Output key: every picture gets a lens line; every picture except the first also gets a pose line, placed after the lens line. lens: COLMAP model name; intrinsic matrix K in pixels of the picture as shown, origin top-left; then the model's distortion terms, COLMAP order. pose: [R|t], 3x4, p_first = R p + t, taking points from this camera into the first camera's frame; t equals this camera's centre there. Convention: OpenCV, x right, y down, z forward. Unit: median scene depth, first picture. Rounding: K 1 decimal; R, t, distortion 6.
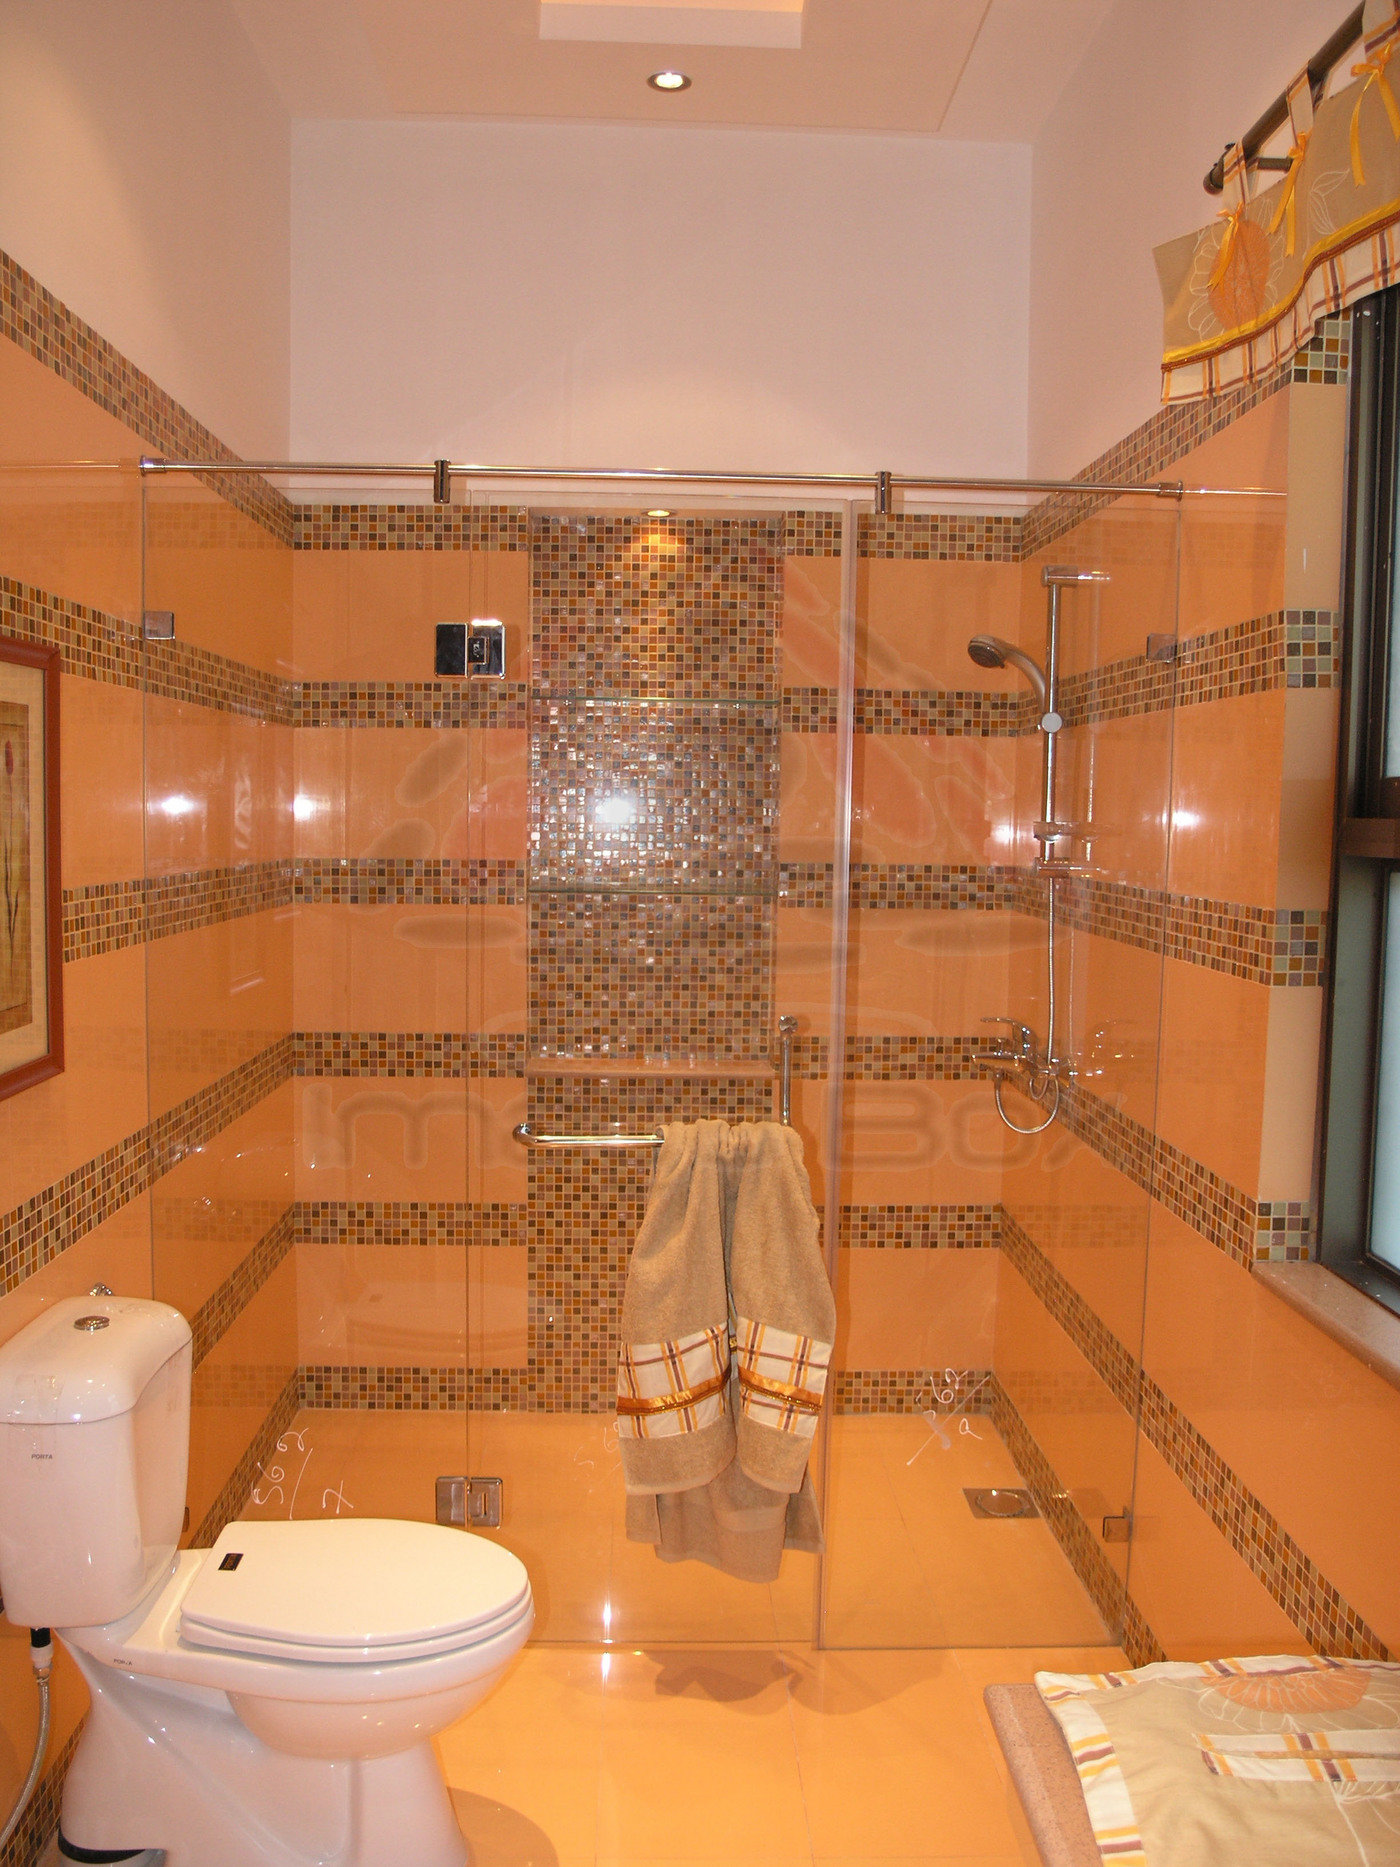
lens RADIAL K [[1563.7, 0, 693.1], [0, 1563.7, 950.5], [0, 0, 1]] dist [-0.109729, 0.068133]
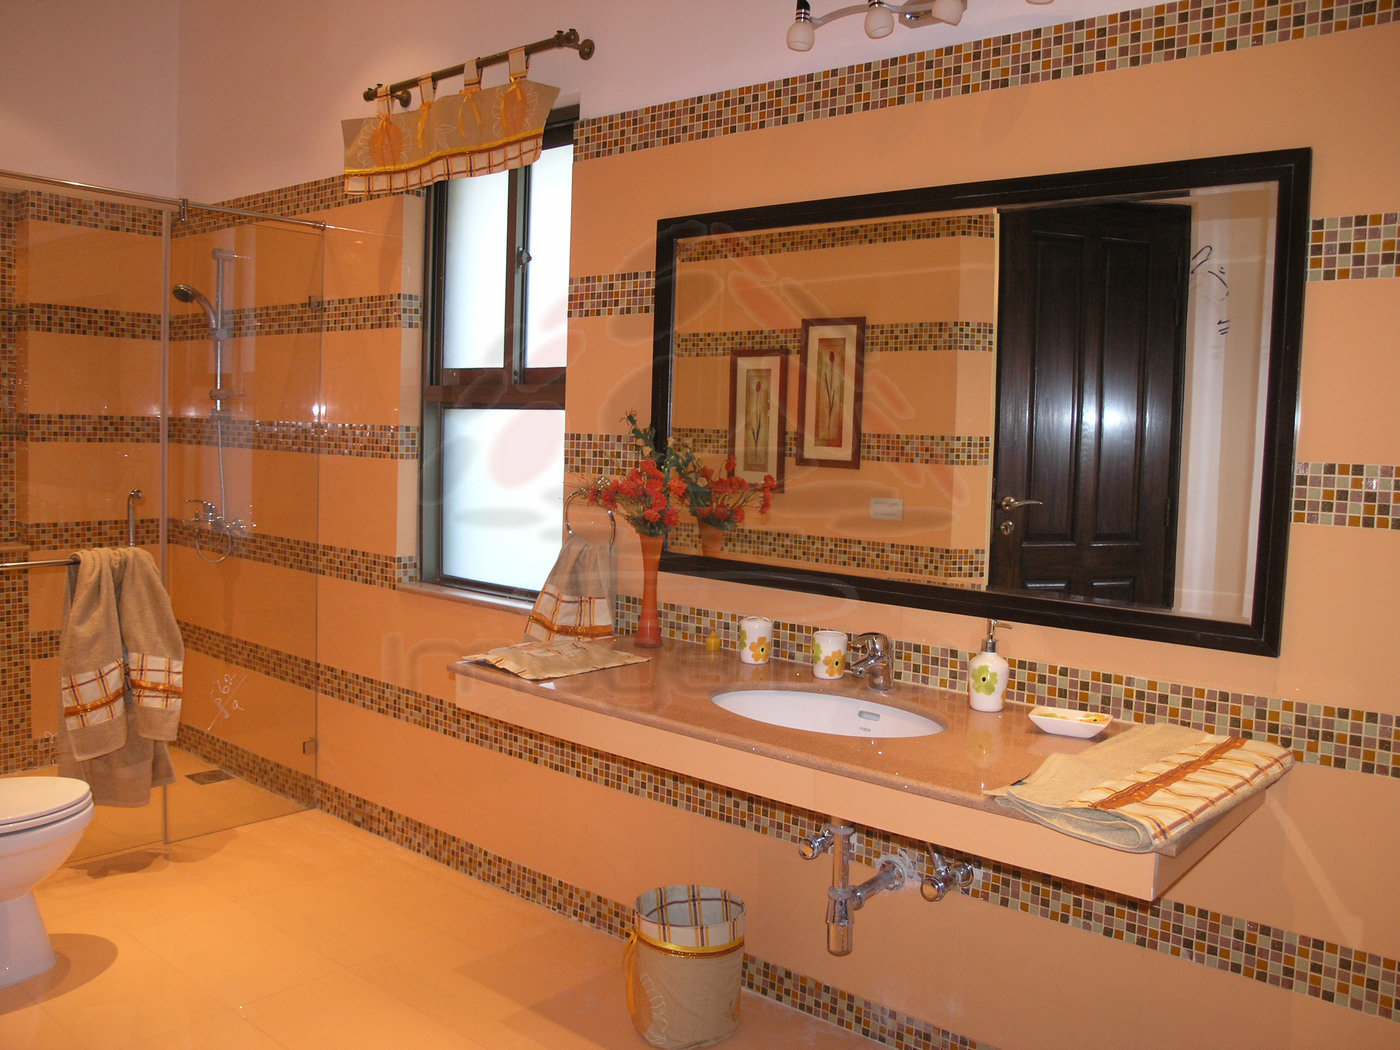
lens RADIAL K [[1172.5, 0, 706.9], [0, 1172.5, 524.0], [0, 0, 1]] dist [-0.109729, 0.068133]
pose [[0.663755, -0.053901, 0.746005, -0.512836], [0.043826, 0.998489, 0.033150, 0.068930], [-0.746665, 0.010692, 0.665115, -0.399693]]
